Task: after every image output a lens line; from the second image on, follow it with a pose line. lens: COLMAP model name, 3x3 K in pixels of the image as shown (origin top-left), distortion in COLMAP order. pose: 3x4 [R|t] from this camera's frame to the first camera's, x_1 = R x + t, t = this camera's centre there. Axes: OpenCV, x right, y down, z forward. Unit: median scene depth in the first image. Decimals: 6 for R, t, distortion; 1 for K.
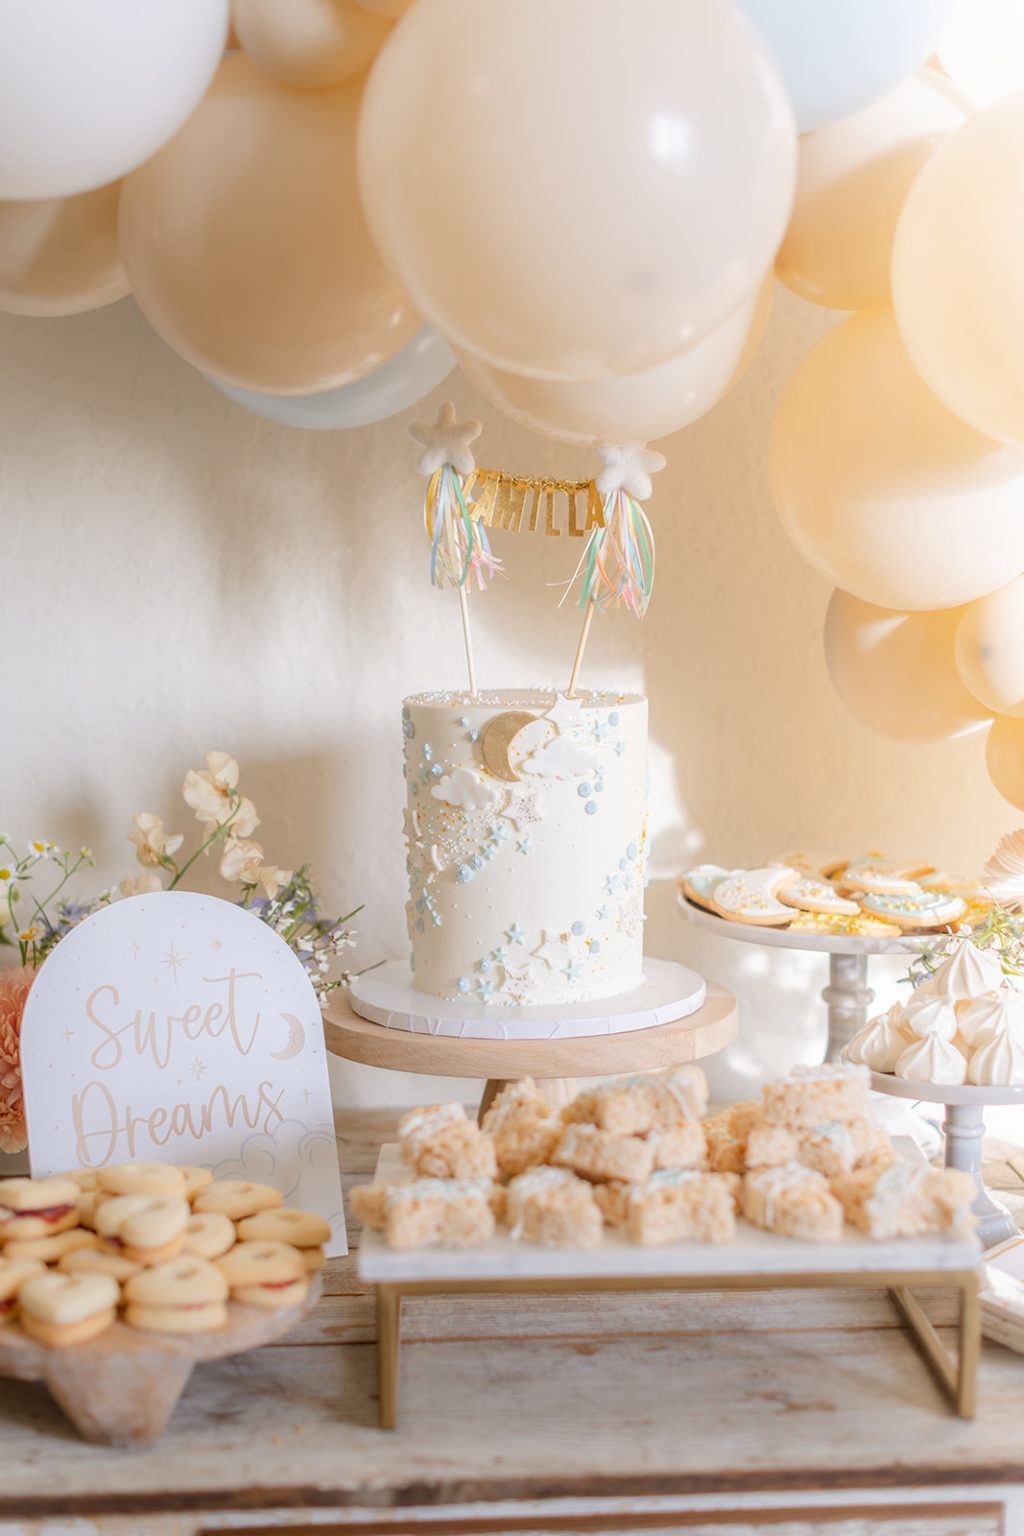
lens RADIAL K [[2324.2, 0, 512.0], [0, 2324.2, 768.0], [0, 0, 1]] dist [-0.033952, -0.010837]
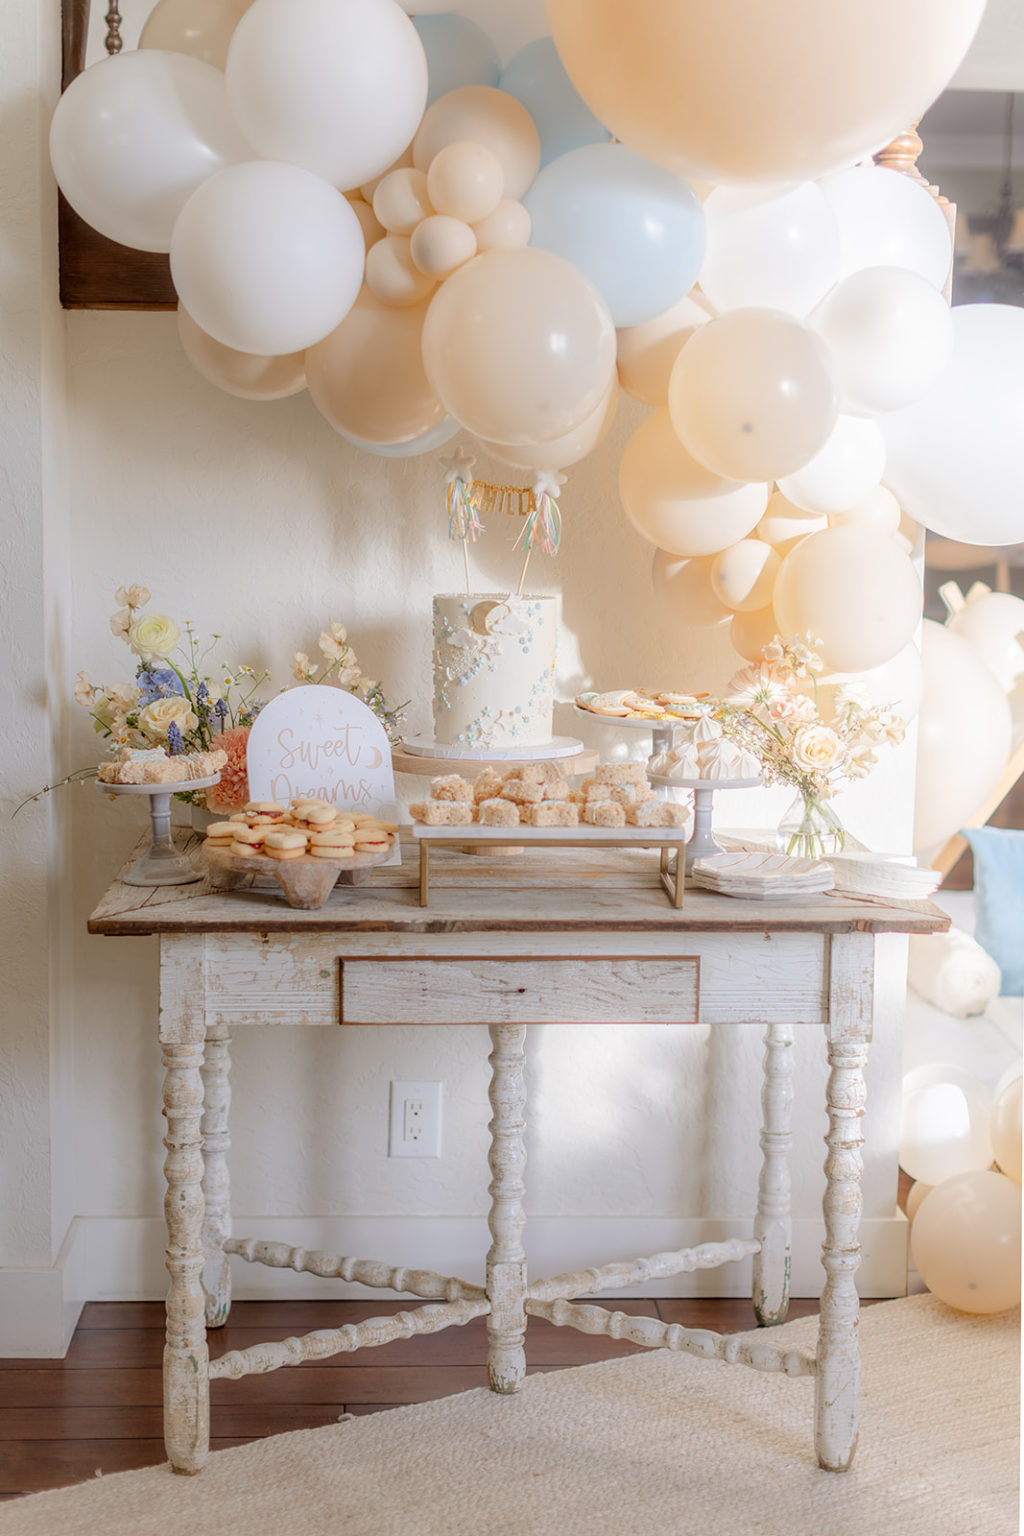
lens RADIAL K [[2324.2, 0, 512.0], [0, 2324.2, 768.0], [0, 0, 1]] dist [-0.033952, -0.010837]
pose [[0.999760, 0.021894, 0.000781, 0.022549], [-0.021900, 0.999724, 0.008559, 0.102495], [-0.000594, -0.008574, 0.999963, -1.018485]]
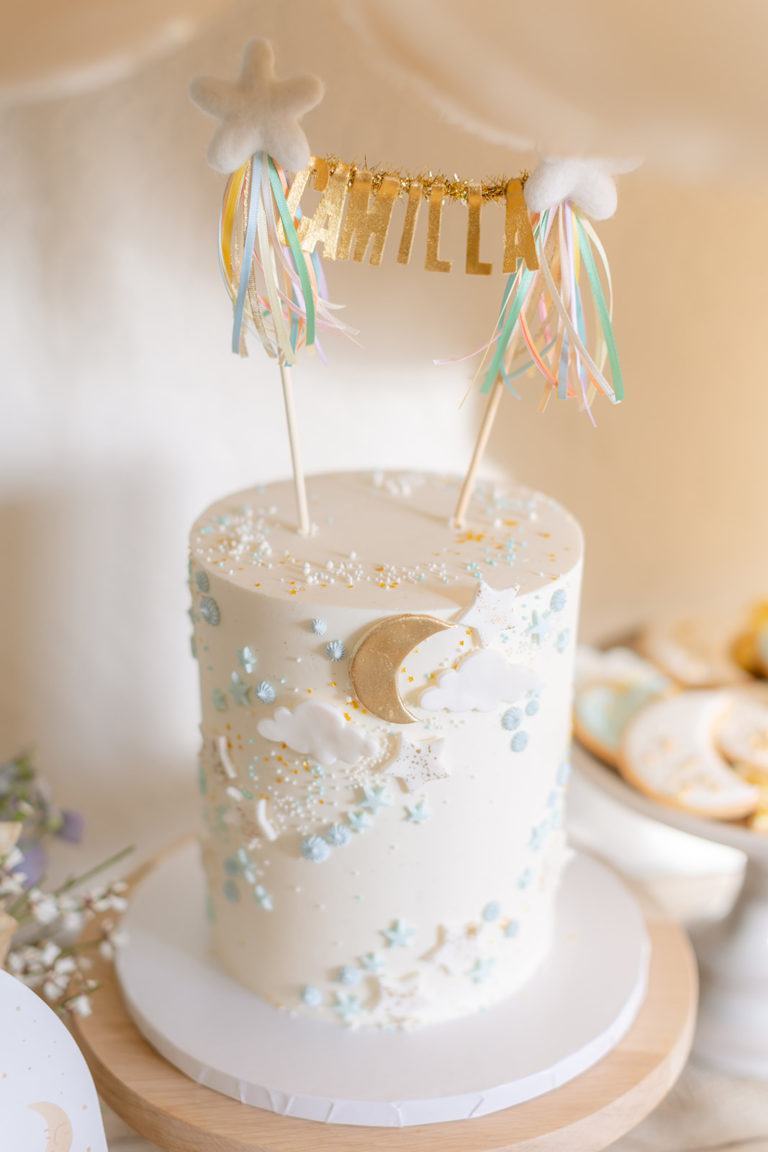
lens RADIAL K [[1743.2, 0, 384.0], [0, 1743.2, 576.0], [0, 0, 1]] dist [-0.033952, -0.010837]
pose [[0.982702, -0.052587, 0.177573, -0.080963], [0.001114, 0.960500, 0.278279, -0.153441], [-0.185192, -0.273267, 0.943943, 0.580121]]
